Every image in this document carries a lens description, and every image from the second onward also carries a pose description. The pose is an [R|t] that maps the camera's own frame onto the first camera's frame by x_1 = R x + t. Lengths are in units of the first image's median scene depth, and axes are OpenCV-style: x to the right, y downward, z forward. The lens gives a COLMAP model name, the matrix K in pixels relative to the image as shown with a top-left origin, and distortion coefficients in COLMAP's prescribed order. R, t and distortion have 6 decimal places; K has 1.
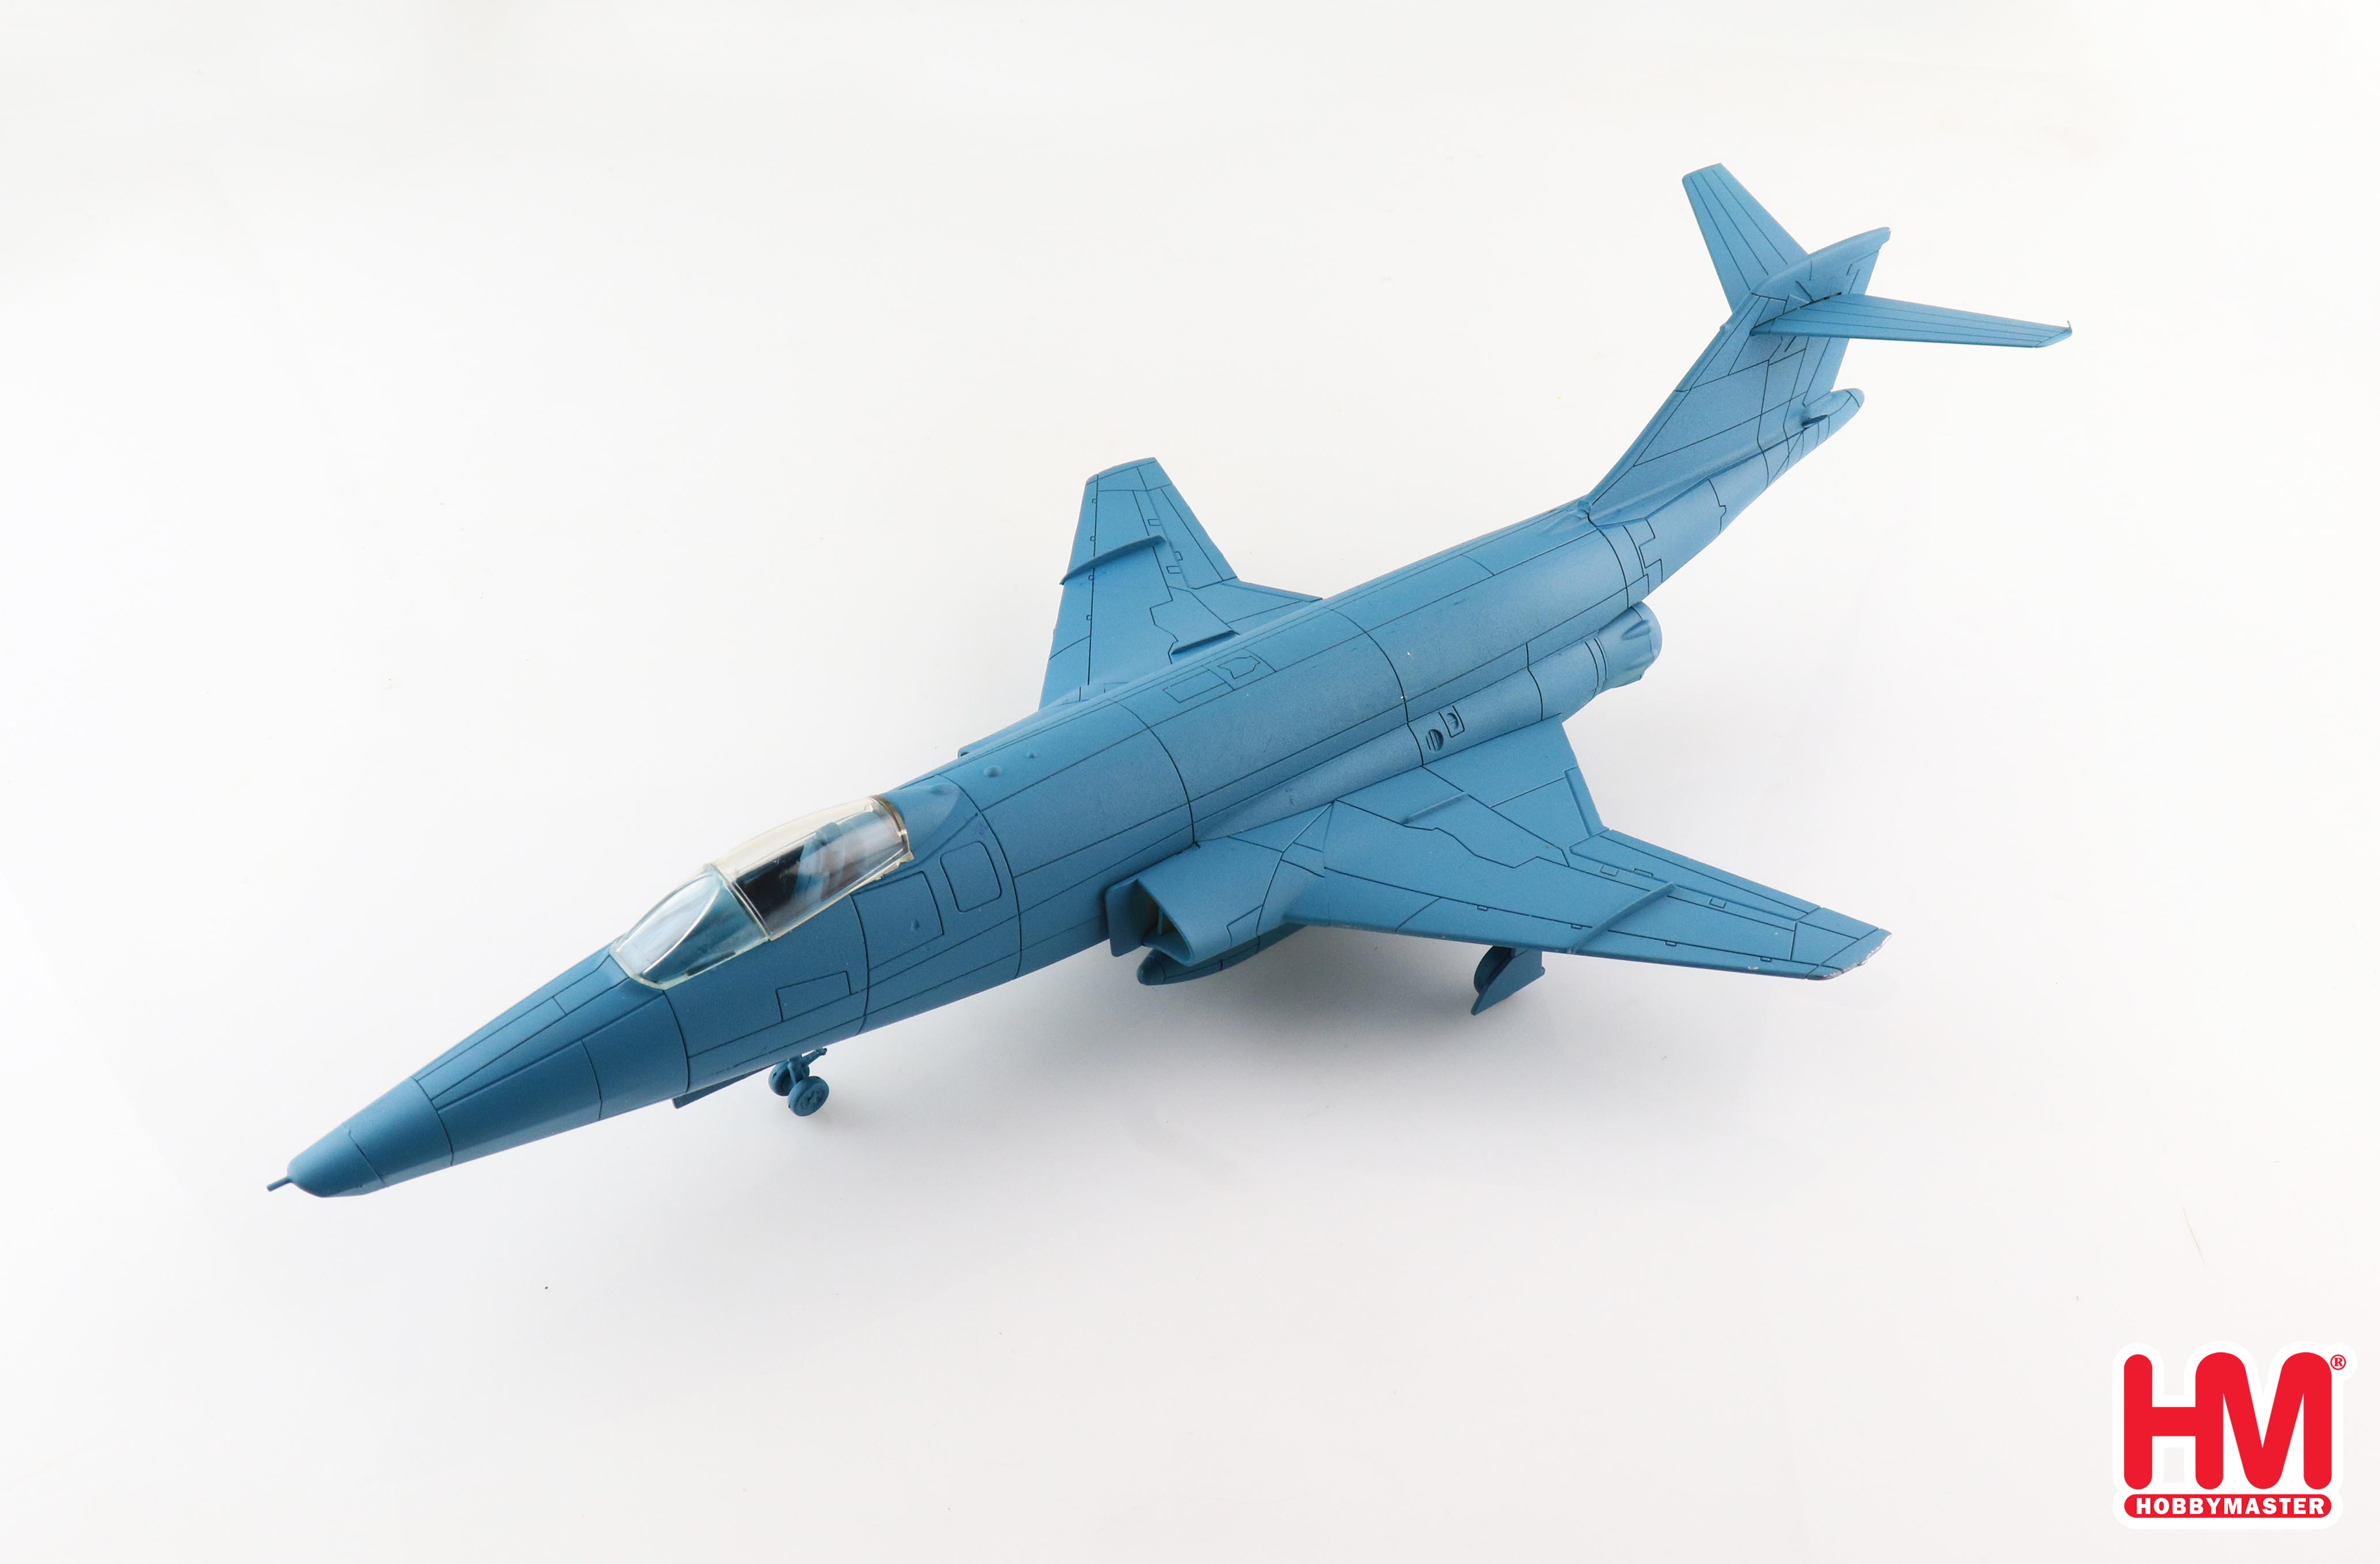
lens RADIAL K [[2392.3, 0, 1190.0], [0, 2392.3, 782.0], [0, 0, 1]] dist [-0.055894, -0.001672]
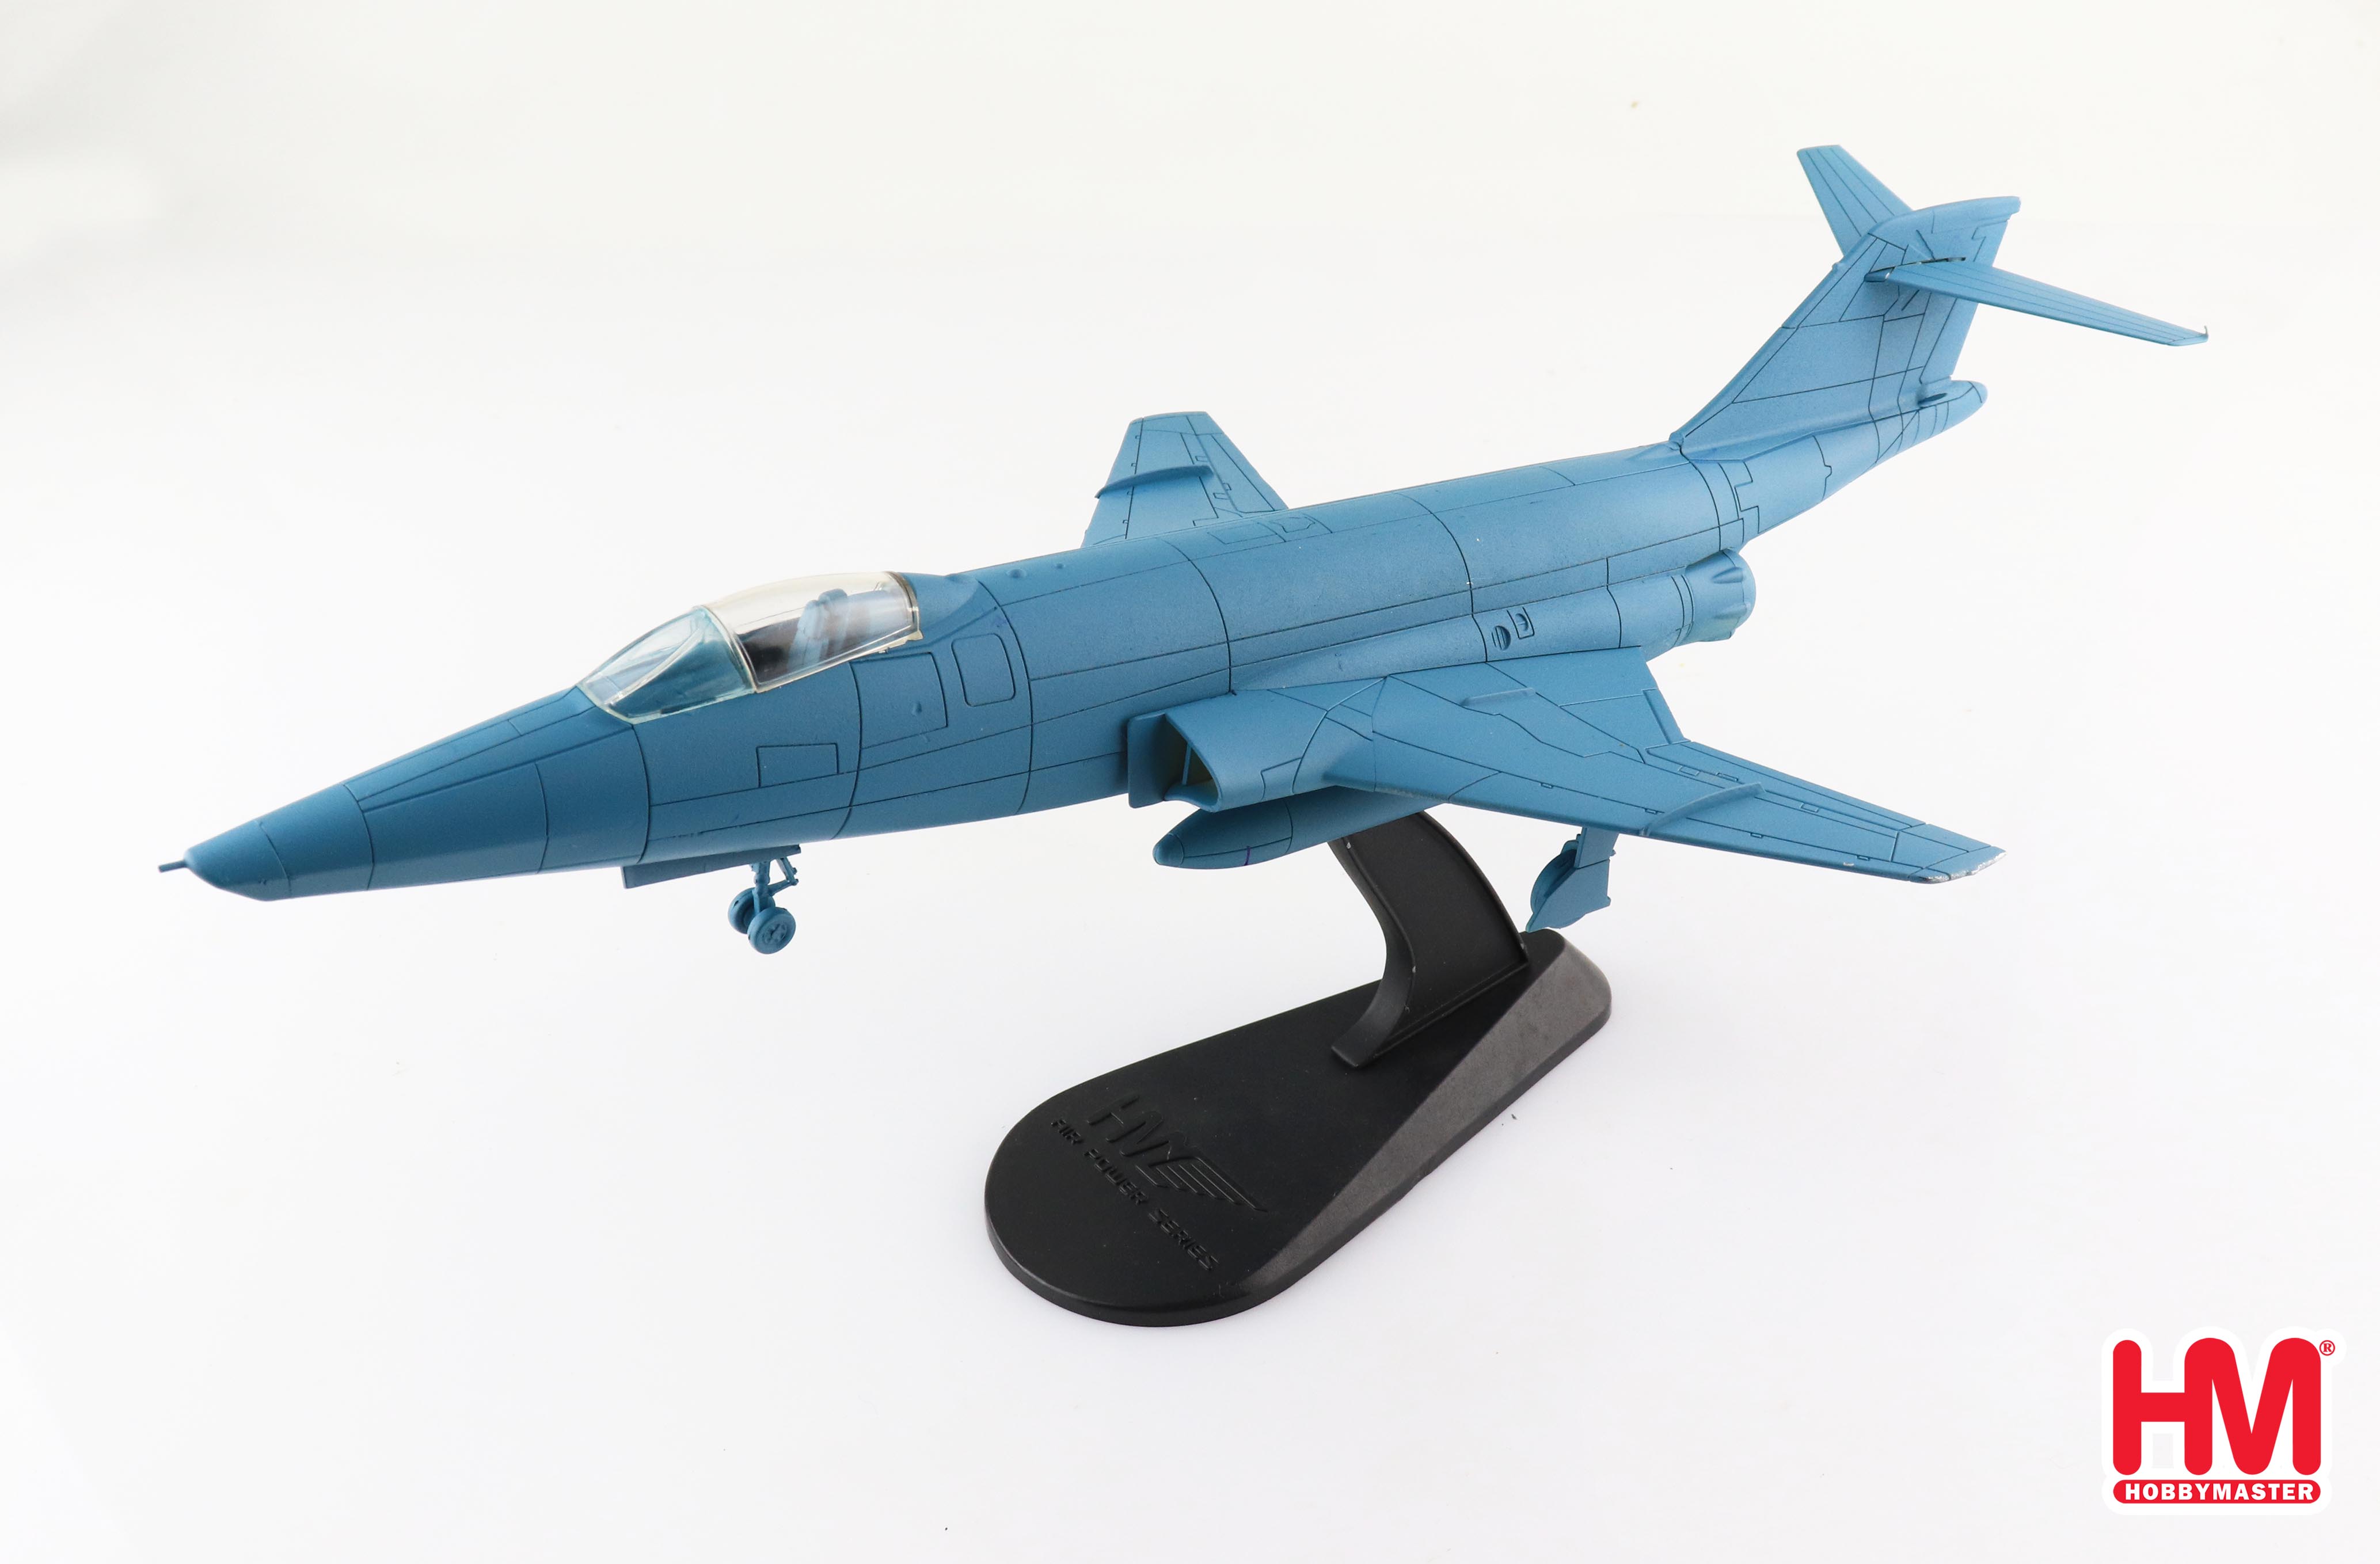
lens RADIAL K [[2789.2, 0, 1190.0], [0, 2789.2, 782.0], [0, 0, 1]] dist [-0.005955, 0.002621]
pose [[0.996804, 0.079696, -0.005433, -0.004593], [-0.079143, 0.976089, -0.202452, 0.258733], [-0.010831, 0.202235, 0.979277, -0.017882]]
